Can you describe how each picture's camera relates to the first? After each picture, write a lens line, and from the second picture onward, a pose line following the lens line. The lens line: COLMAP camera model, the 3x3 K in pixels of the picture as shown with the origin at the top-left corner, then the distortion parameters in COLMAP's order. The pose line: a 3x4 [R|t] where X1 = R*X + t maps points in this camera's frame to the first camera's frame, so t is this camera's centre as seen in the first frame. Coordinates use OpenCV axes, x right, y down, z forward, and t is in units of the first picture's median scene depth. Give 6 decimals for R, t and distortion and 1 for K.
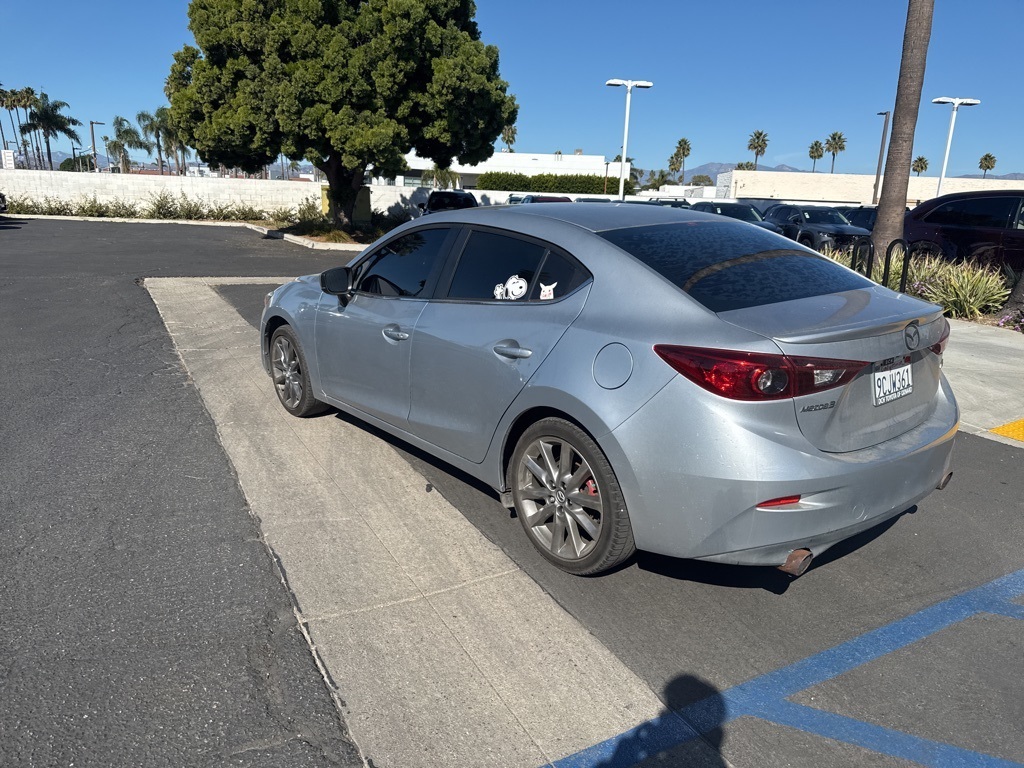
lens RADIAL K [[725.1, 0, 505.0], [0, 725.1, 389.3], [0, 0, 1]] dist [0.033321, -0.041579]
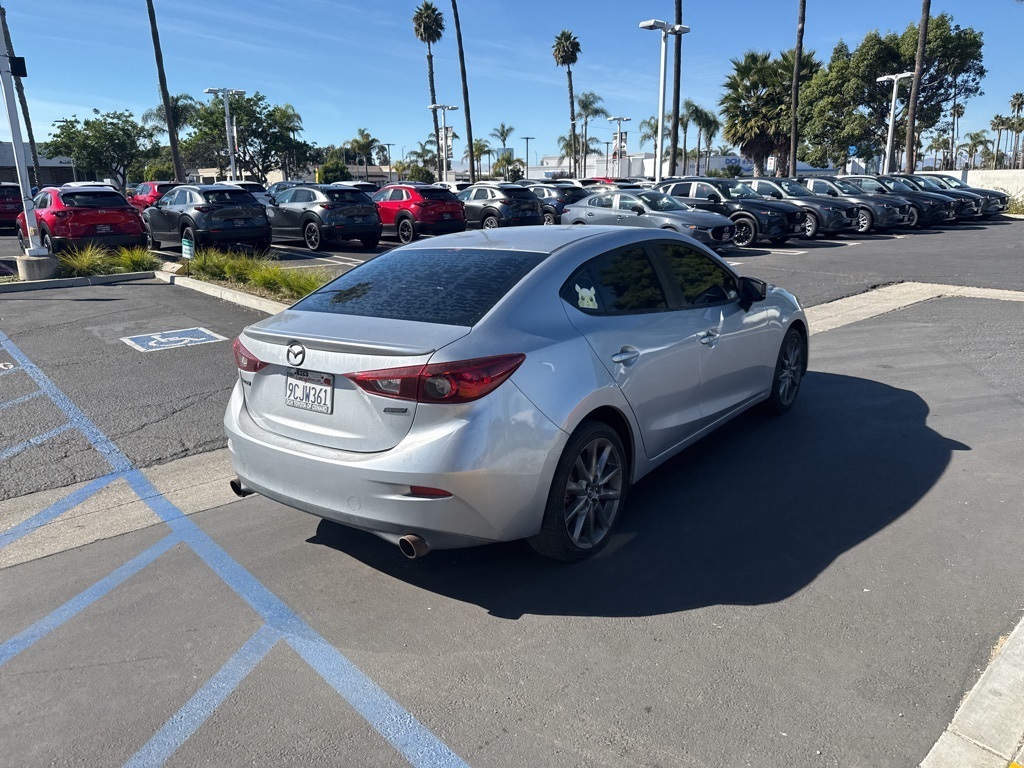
lens RADIAL K [[725.1, 0, 506.4], [0, 725.1, 377.0], [0, 0, 1]] dist [0.033321, -0.041579]
pose [[0.225173, 0.210315, -0.951349, 0.278046], [-0.221182, 0.961966, 0.160311, -0.047283], [0.948881, 0.174323, 0.263126, 0.164972]]
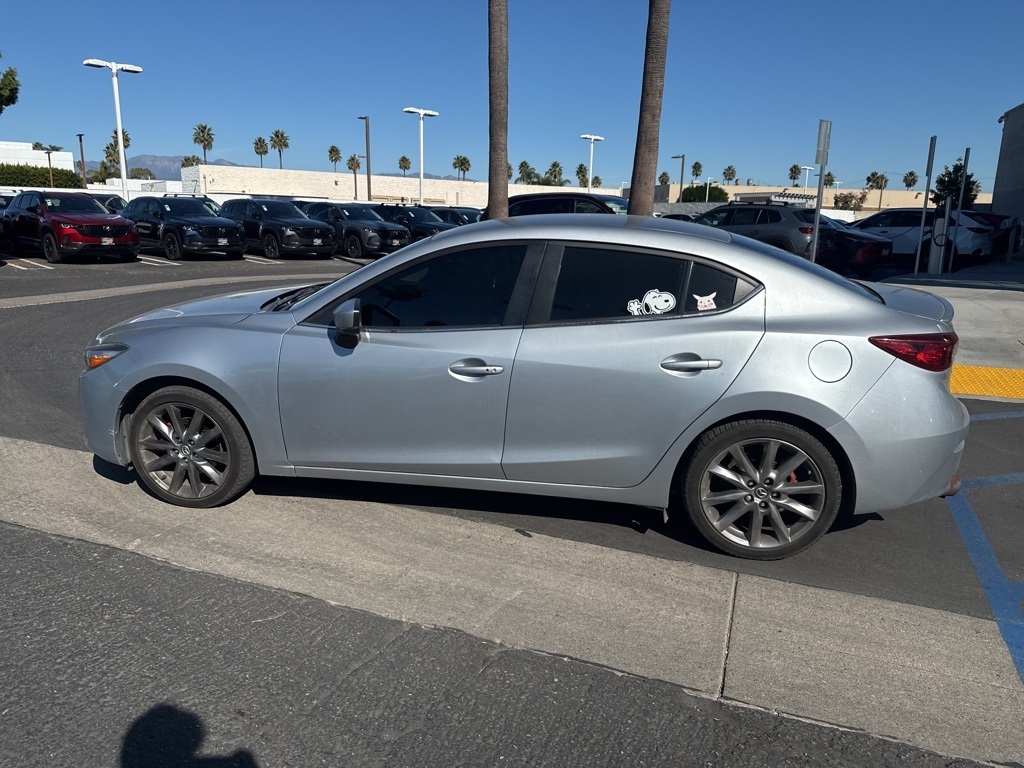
lens RADIAL K [[725.1, 0, 505.3], [0, 725.1, 378.0], [0, 0, 1]] dist [0.033321, -0.041579]
pose [[0.758031, -0.162520, 0.631645, -0.155079], [0.167269, 0.984509, 0.052573, -0.024459], [-0.630404, 0.065803, 0.773473, 0.072430]]
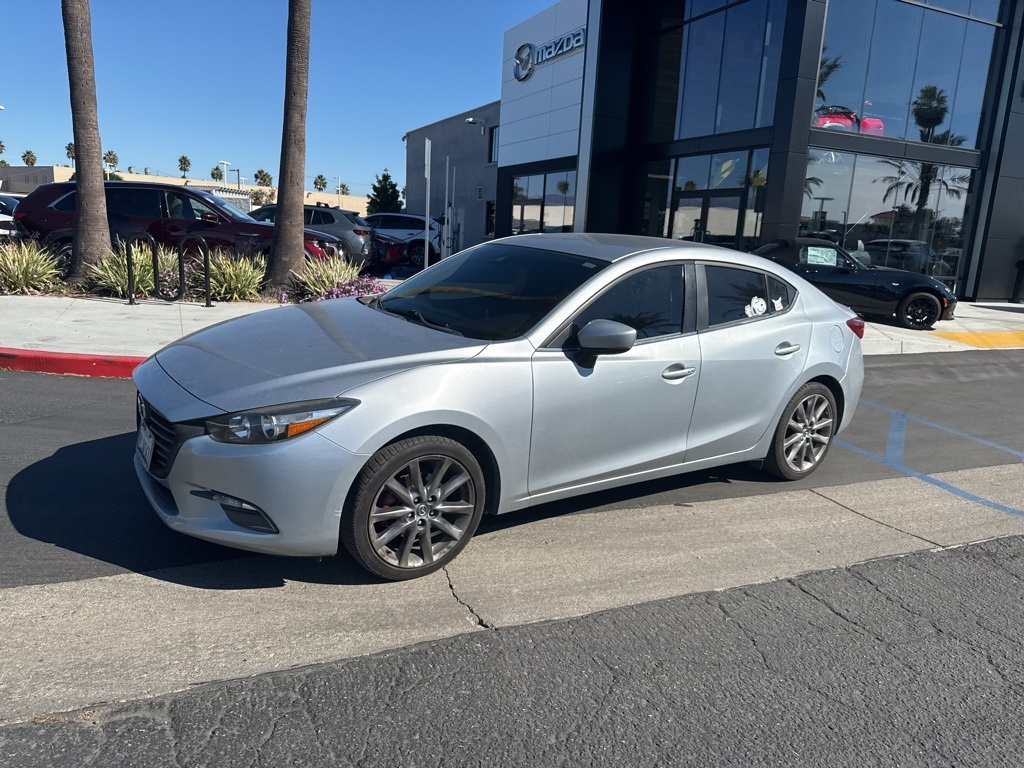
lens RADIAL K [[725.1, 0, 510.0], [0, 725.1, 385.4], [0, 0, 1]] dist [0.033321, -0.041579]
pose [[0.073376, -0.237983, 0.968494, -0.264947], [0.197056, 0.955426, 0.219842, -0.075478], [-0.977642, 0.174717, 0.117001, 0.258082]]
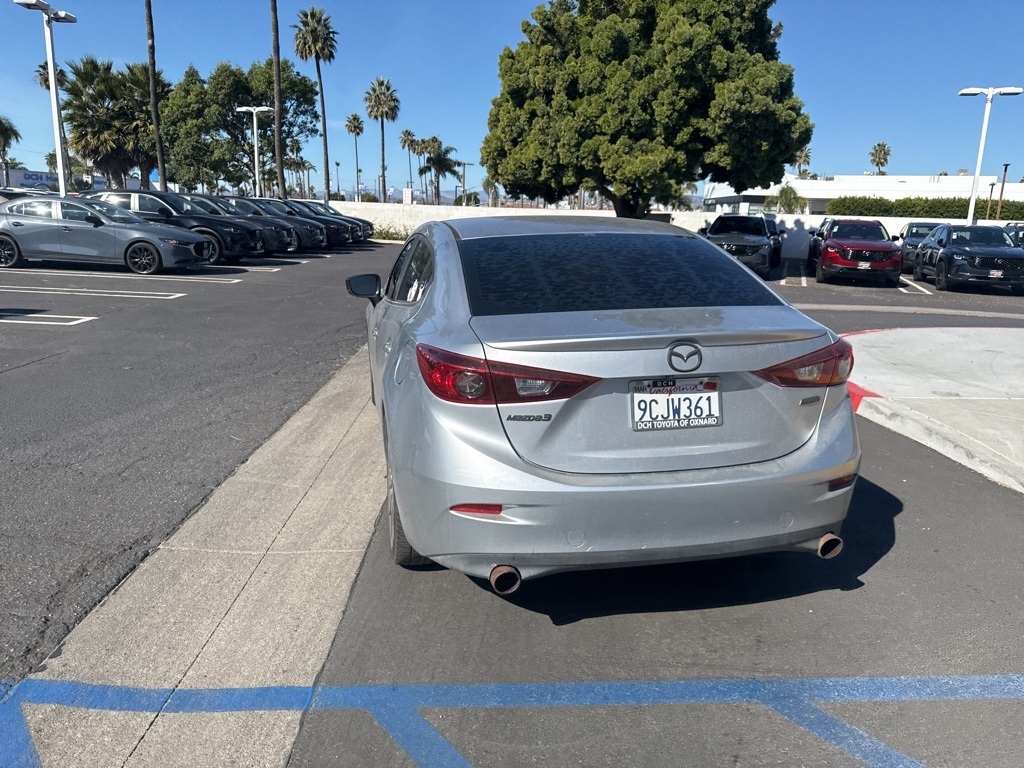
lens RADIAL K [[725.1, 0, 504.4], [0, 725.1, 378.4], [0, 0, 1]] dist [0.033321, -0.041579]
pose [[0.892707, 0.091298, -0.441291, 0.121613], [-0.114042, 0.993156, -0.025228, 0.000038], [0.435968, 0.072847, 0.897009, 0.020660]]
